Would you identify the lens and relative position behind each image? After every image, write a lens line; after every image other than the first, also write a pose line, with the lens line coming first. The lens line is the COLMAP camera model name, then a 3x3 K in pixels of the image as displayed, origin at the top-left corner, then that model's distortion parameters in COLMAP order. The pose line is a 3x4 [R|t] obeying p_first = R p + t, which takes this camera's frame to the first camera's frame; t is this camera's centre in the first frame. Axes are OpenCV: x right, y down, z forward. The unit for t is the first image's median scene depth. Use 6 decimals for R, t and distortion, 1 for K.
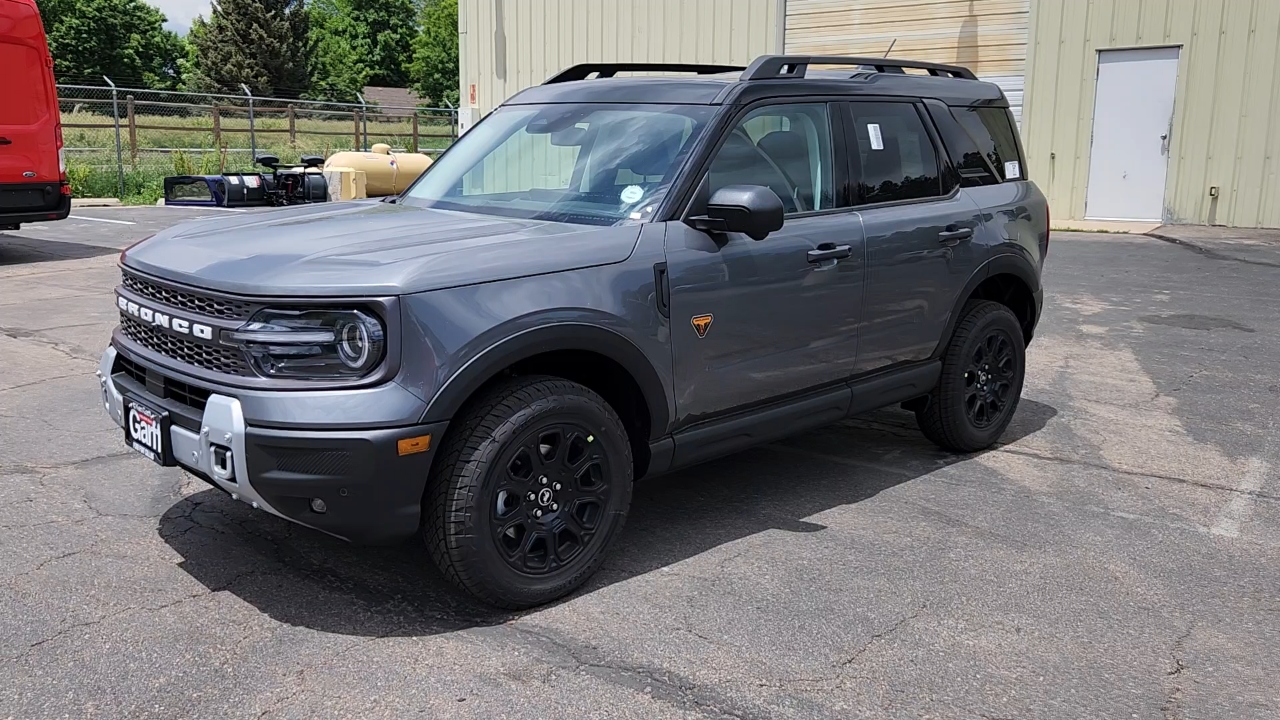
lens RADIAL K [[1090.9, 0, 630.3], [0, 1090.9, 360.3], [0, 0, 1]] dist [0.022419, -0.010679]
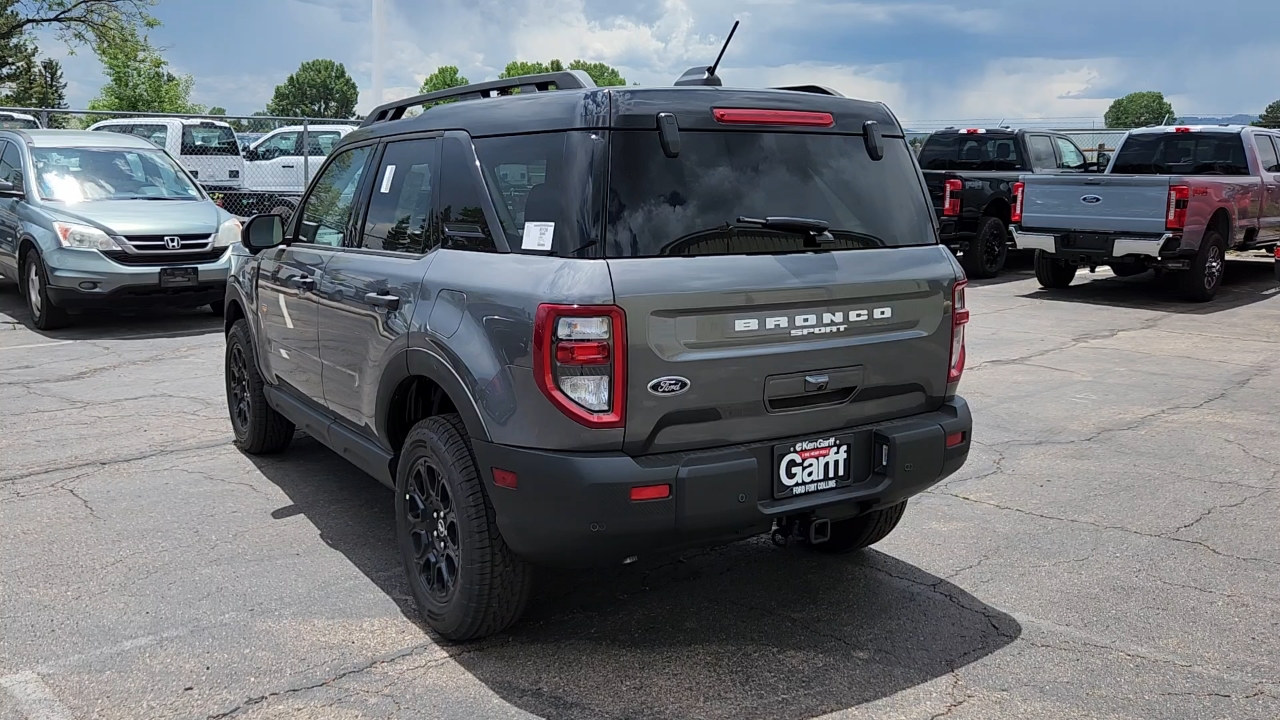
lens RADIAL K [[1090.9, 0, 623.7], [0, 1090.9, 353.9], [0, 0, 1]] dist [0.022419, -0.010679]
pose [[-0.204924, 0.142687, -0.968321, 1.049301], [-0.211435, 0.959505, 0.186134, -0.266121], [0.955668, 0.242880, -0.166457, 1.327346]]
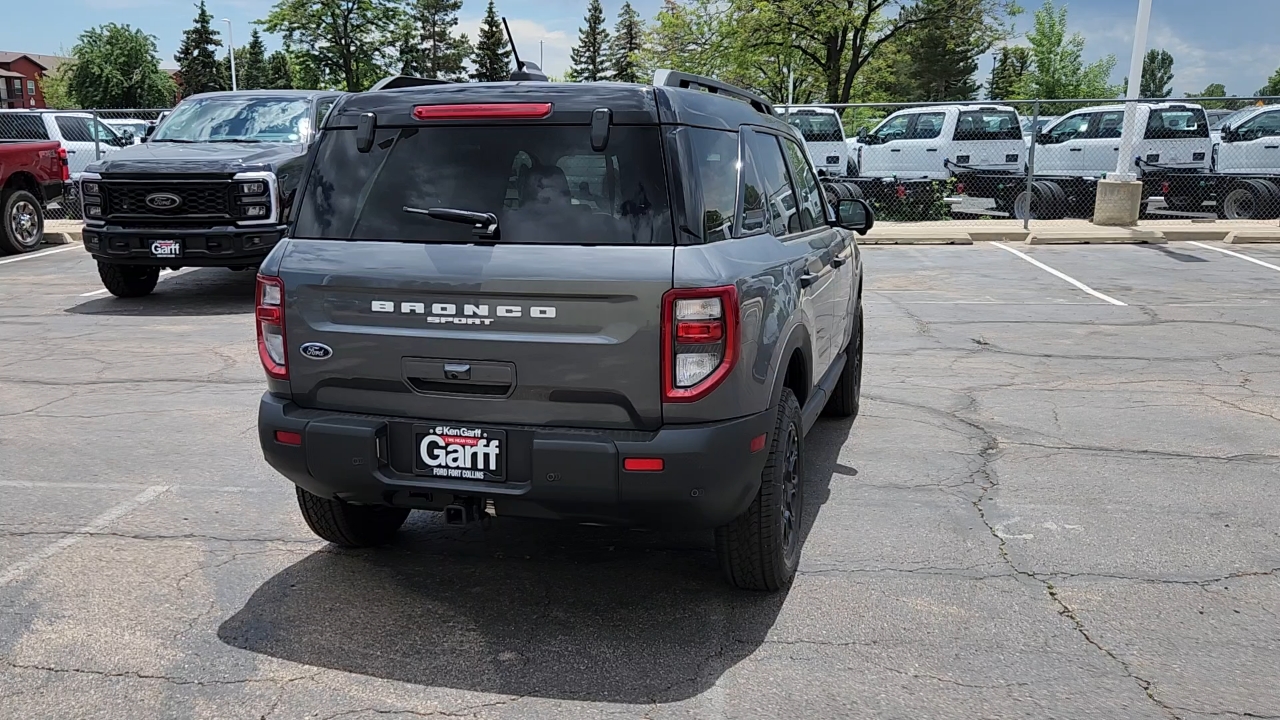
lens RADIAL K [[1090.9, 0, 626.2], [0, 1090.9, 350.2], [0, 0, 1]] dist [0.022419, -0.010679]
pose [[-0.864010, 0.076724, -0.497595, 0.613343], [-0.113077, 0.933500, 0.340280, -0.411167], [0.490613, 0.350272, -0.797877, 1.945276]]
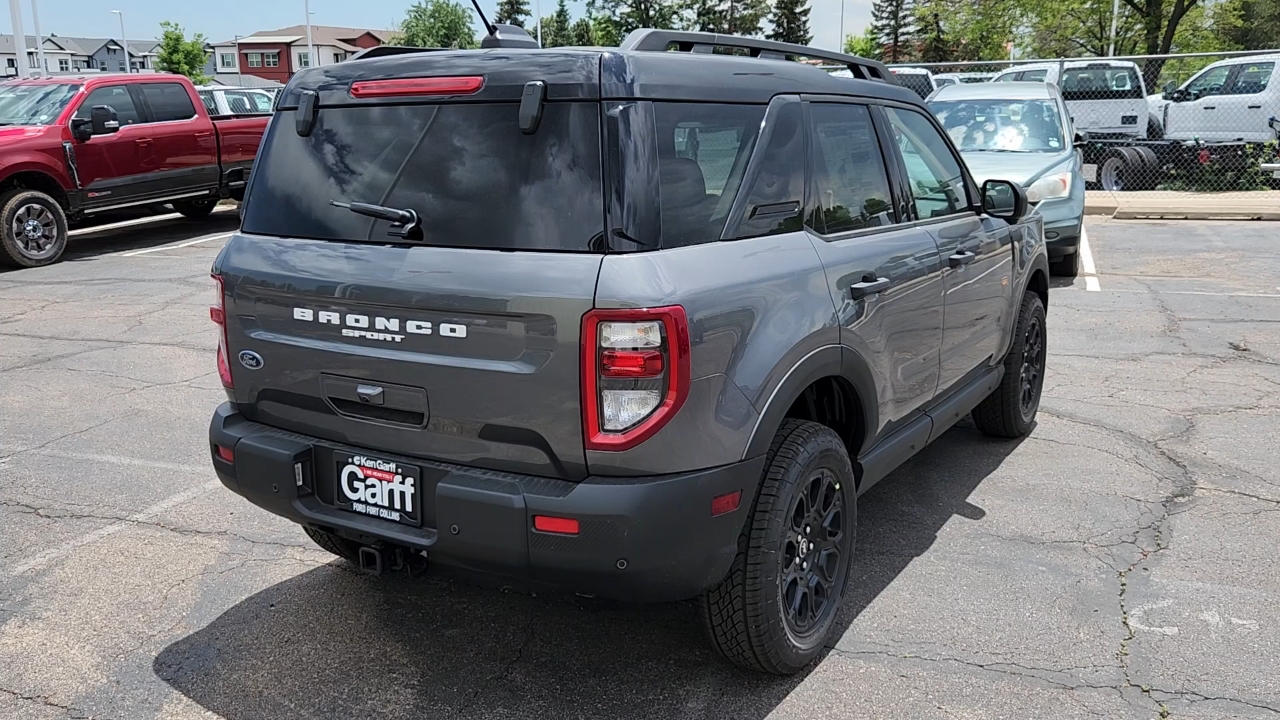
lens RADIAL K [[1090.9, 0, 631.5], [0, 1090.9, 356.2], [0, 0, 1]] dist [0.022419, -0.010679]
pose [[-0.966708, 0.054234, -0.250067, 0.368438], [-0.051667, 0.915779, 0.398346, -0.413305], [0.250610, 0.398005, -0.882489, 1.894150]]
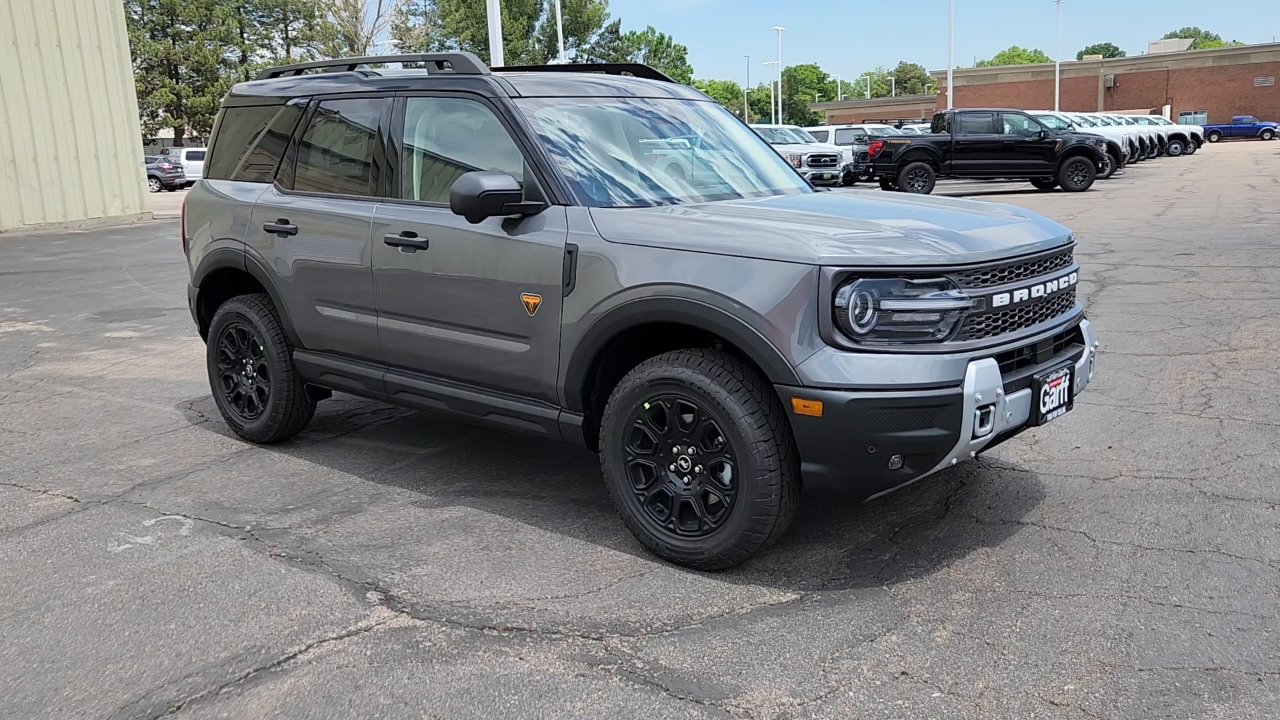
lens RADIAL K [[1090.9, 0, 626.8], [0, 1090.9, 354.2], [0, 0, 1]] dist [0.022419, -0.010679]
pose [[-0.106559, -0.201978, 0.973576, -1.037128], [0.225154, 0.948815, 0.221484, -0.220959], [-0.968479, 0.242805, -0.055629, 1.052129]]
